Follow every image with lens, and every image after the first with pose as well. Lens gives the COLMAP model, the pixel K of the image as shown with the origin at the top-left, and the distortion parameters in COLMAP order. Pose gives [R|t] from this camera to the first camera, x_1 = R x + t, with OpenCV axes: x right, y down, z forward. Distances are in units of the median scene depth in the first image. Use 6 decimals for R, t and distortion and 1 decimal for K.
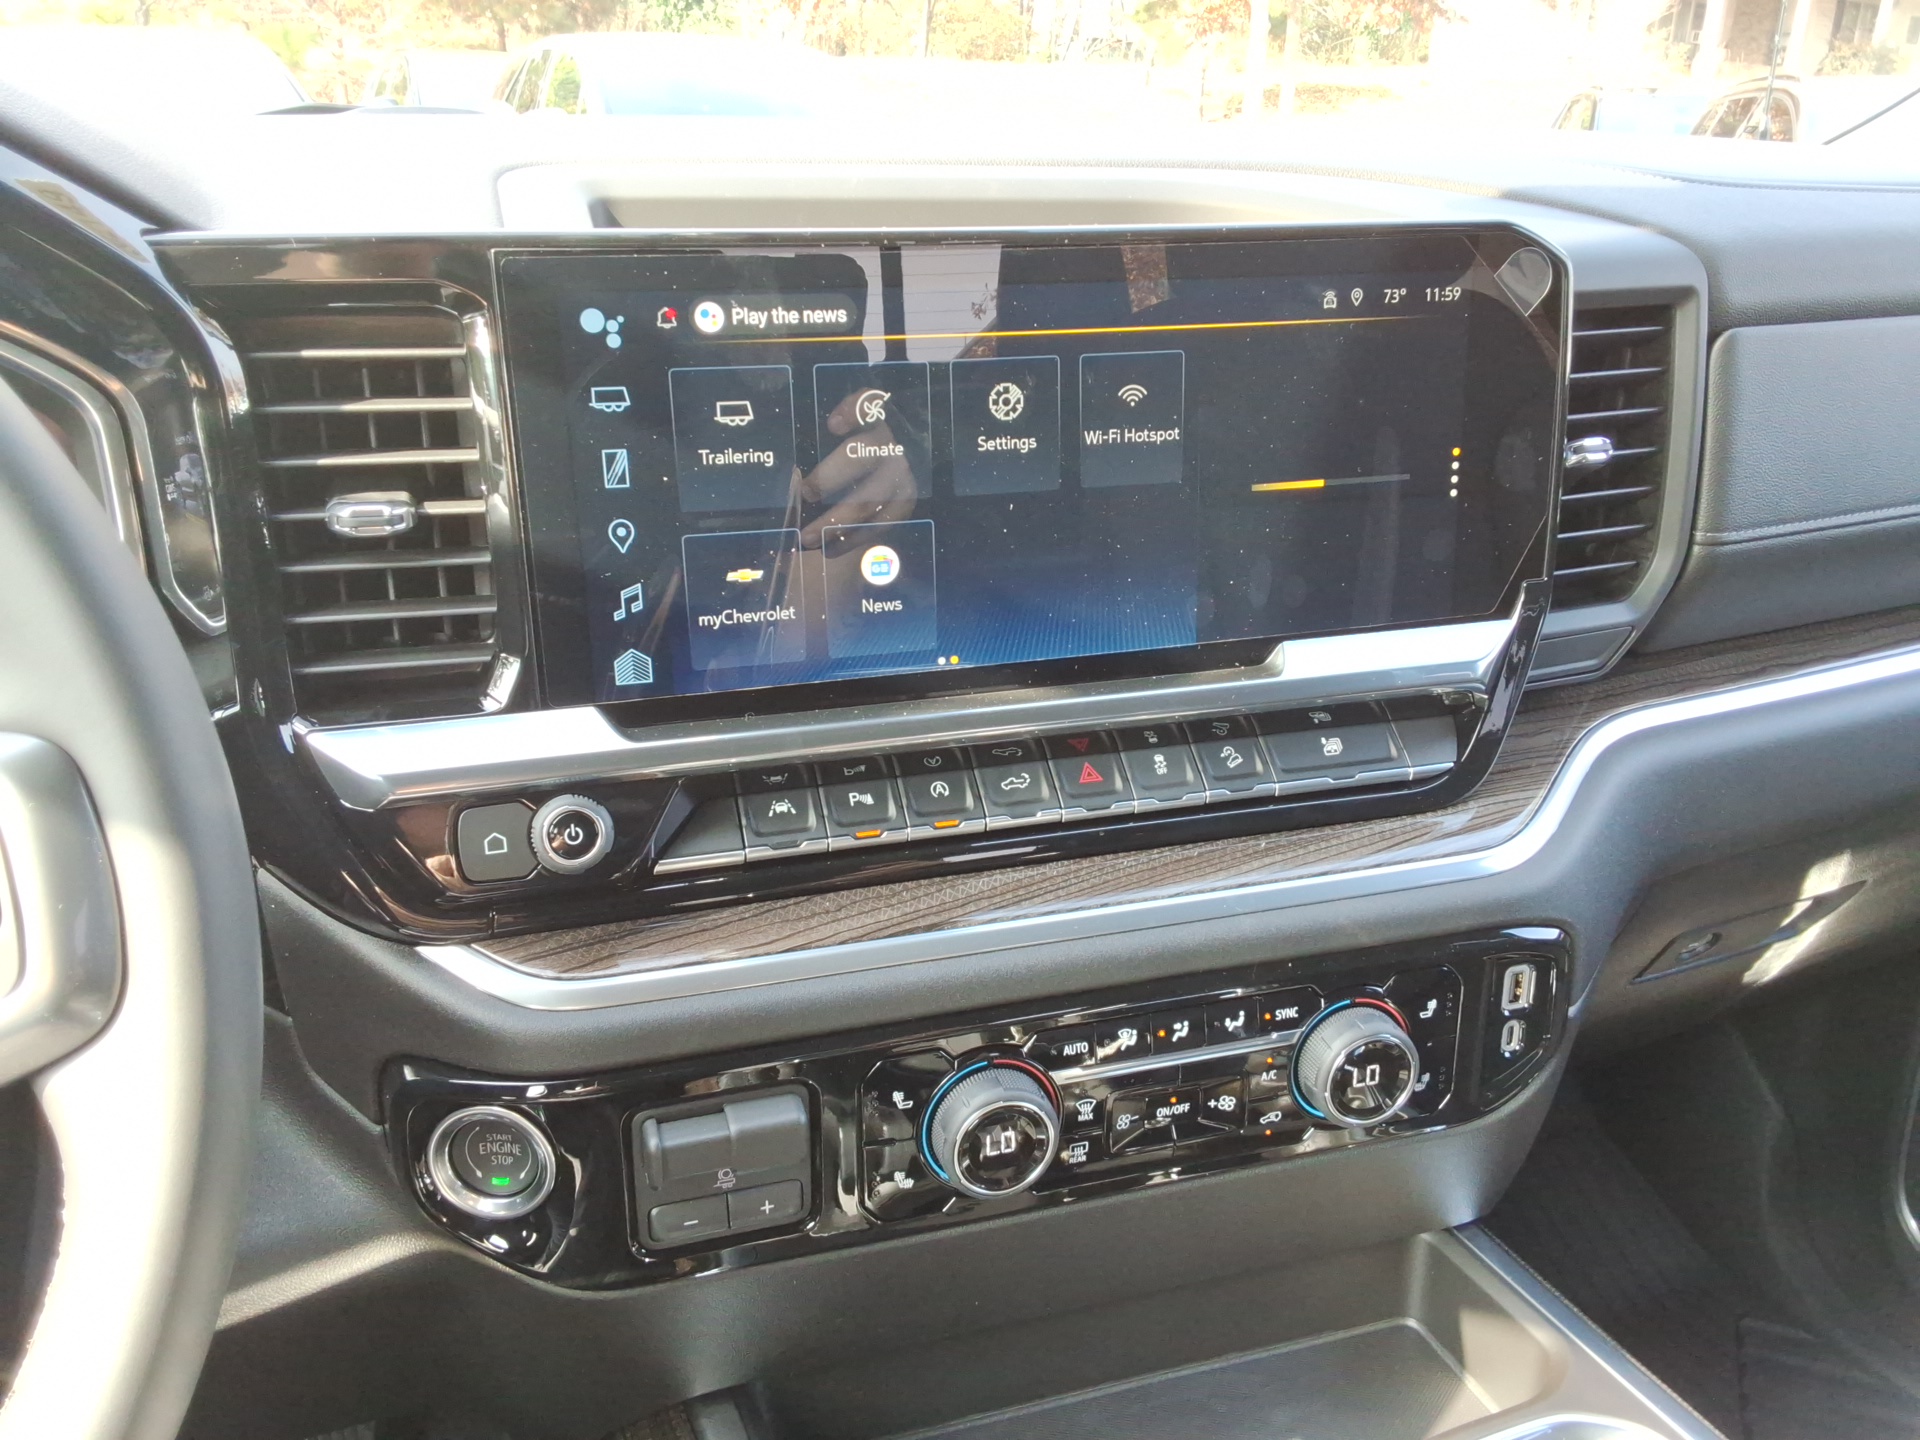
lens RADIAL K [[1547.0, 0, 973.2], [0, 1547.0, 700.6], [0, 0, 1]] dist [0.110658, -0.167150]
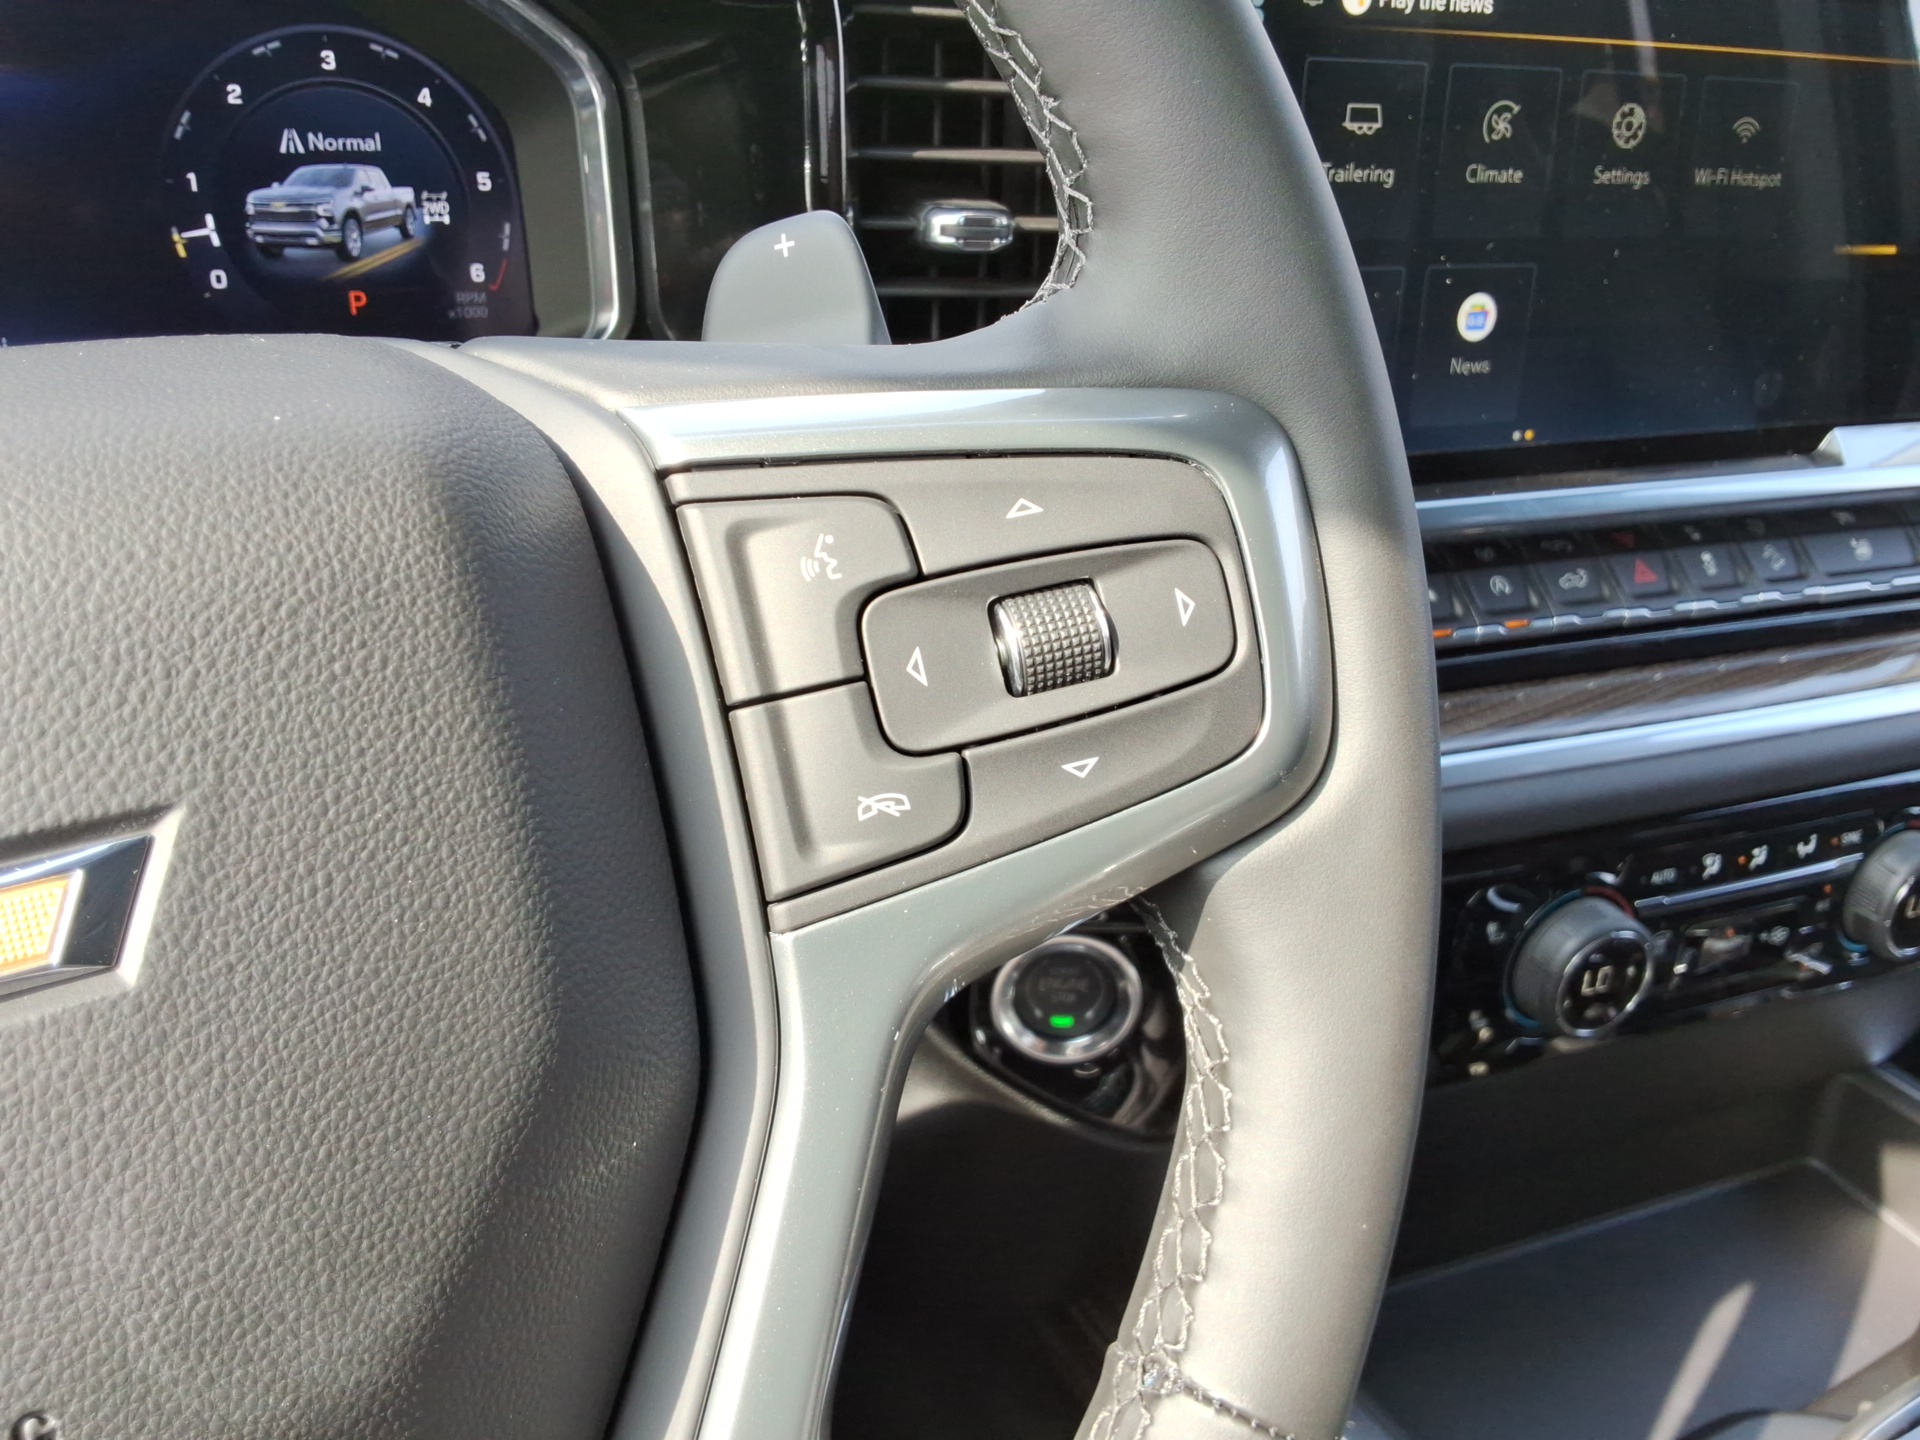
lens RADIAL K [[1547.0, 0, 965.8], [0, 1547.0, 701.7], [0, 0, 1]] dist [0.110658, -0.167150]
pose [[0.993448, 0.004572, 0.114197, -0.427626], [-0.013231, 0.997082, 0.075179, 0.060983], [-0.113520, -0.076198, 0.990609, 0.158362]]
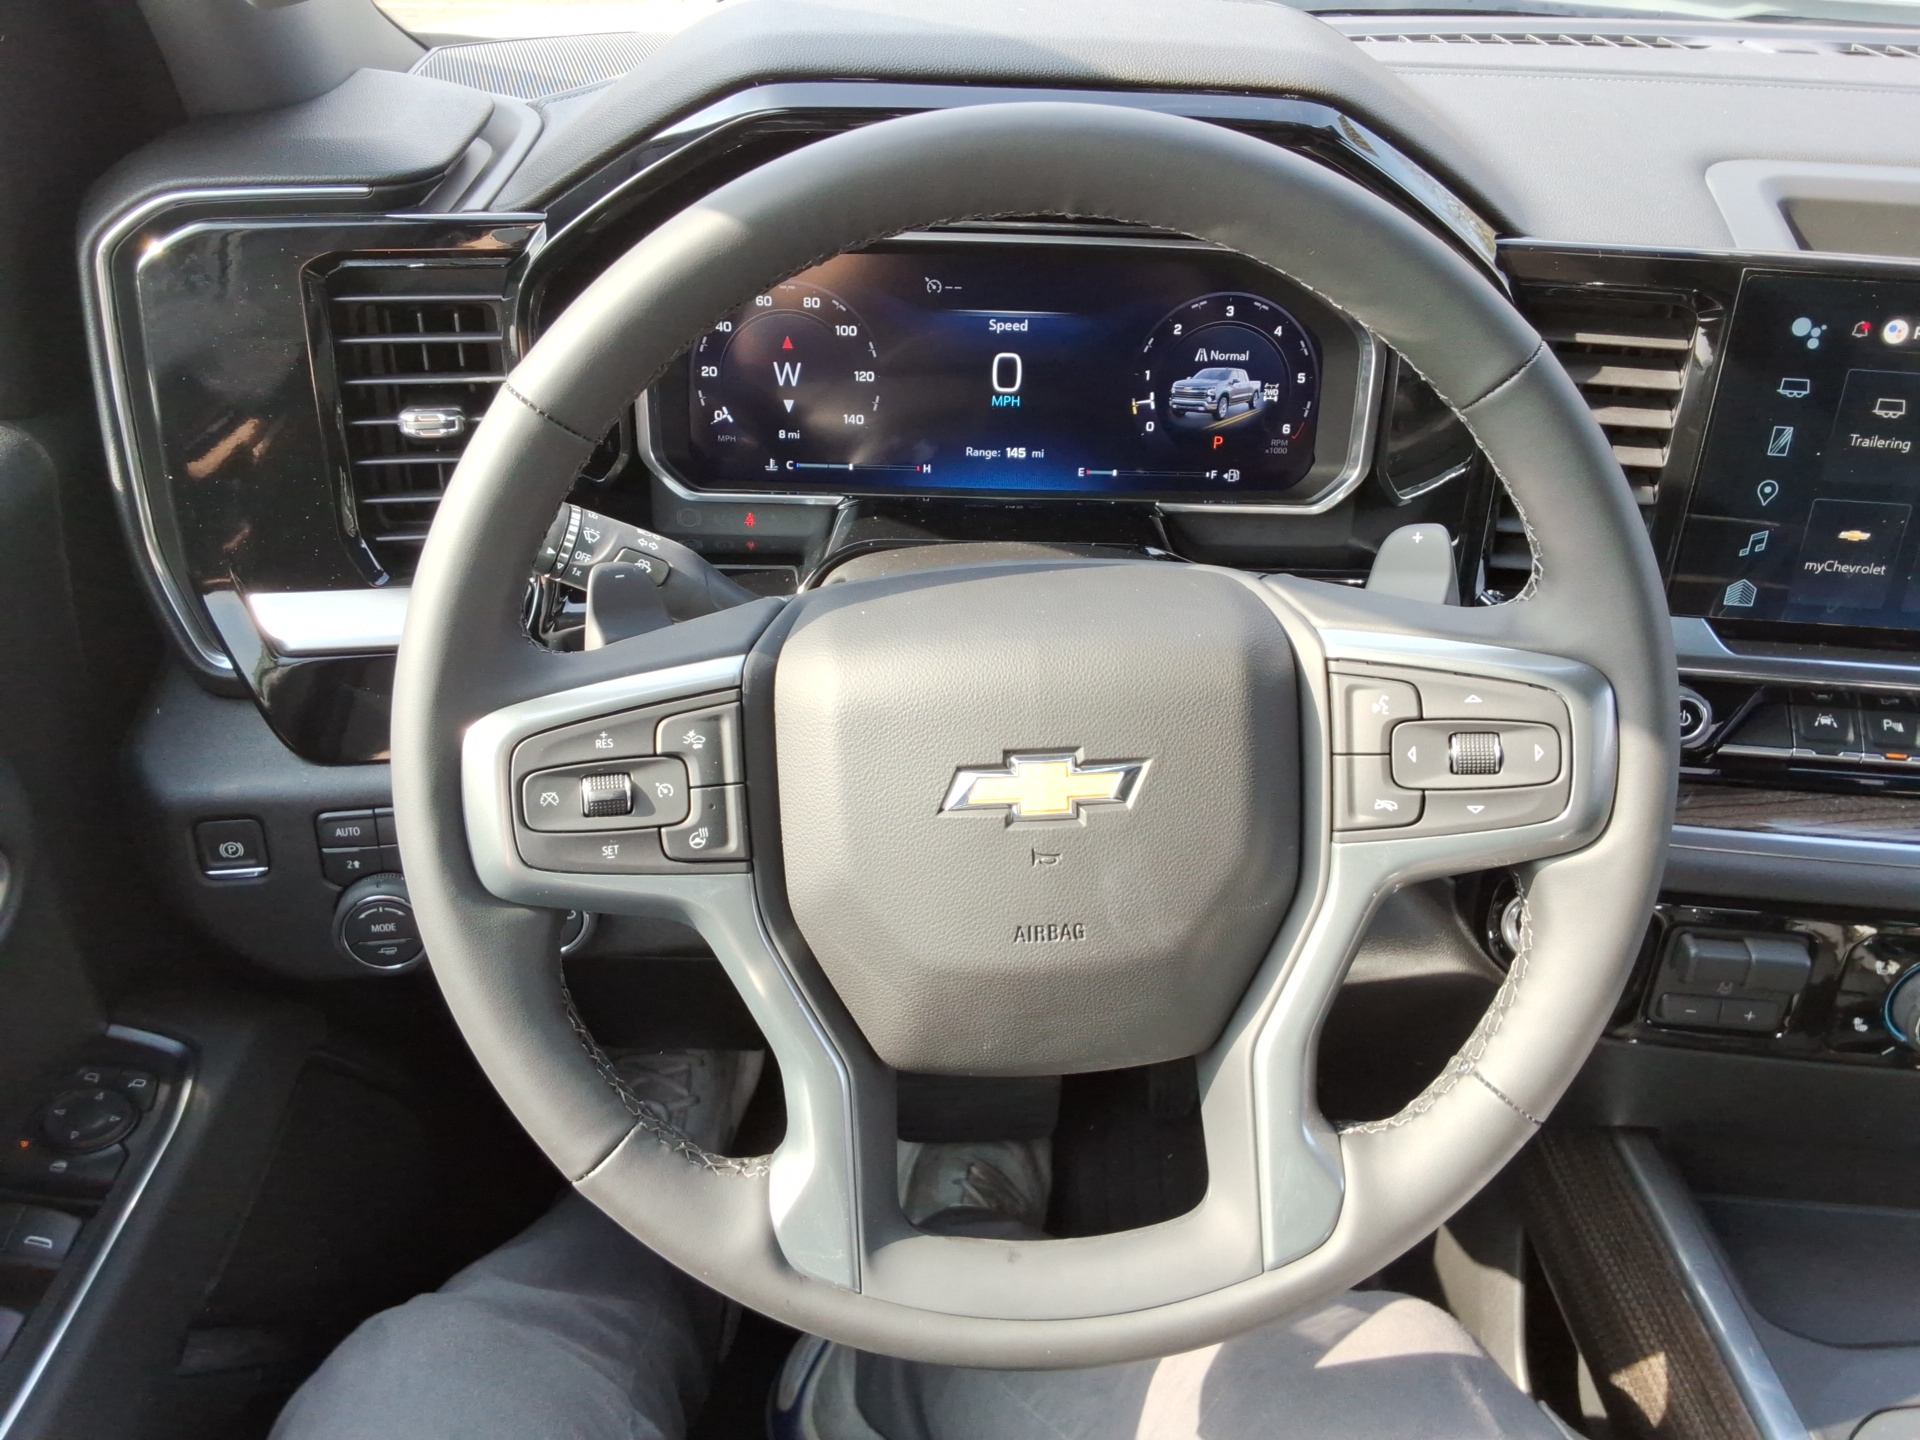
lens RADIAL K [[1547.0, 0, 981.0], [0, 1547.0, 702.9], [0, 0, 1]] dist [0.110658, -0.167150]
pose [[0.925845, 0.211040, -0.313486, -0.352955], [-0.154857, 0.968564, 0.194688, -0.084490], [0.344718, -0.131706, 0.929421, -0.399286]]
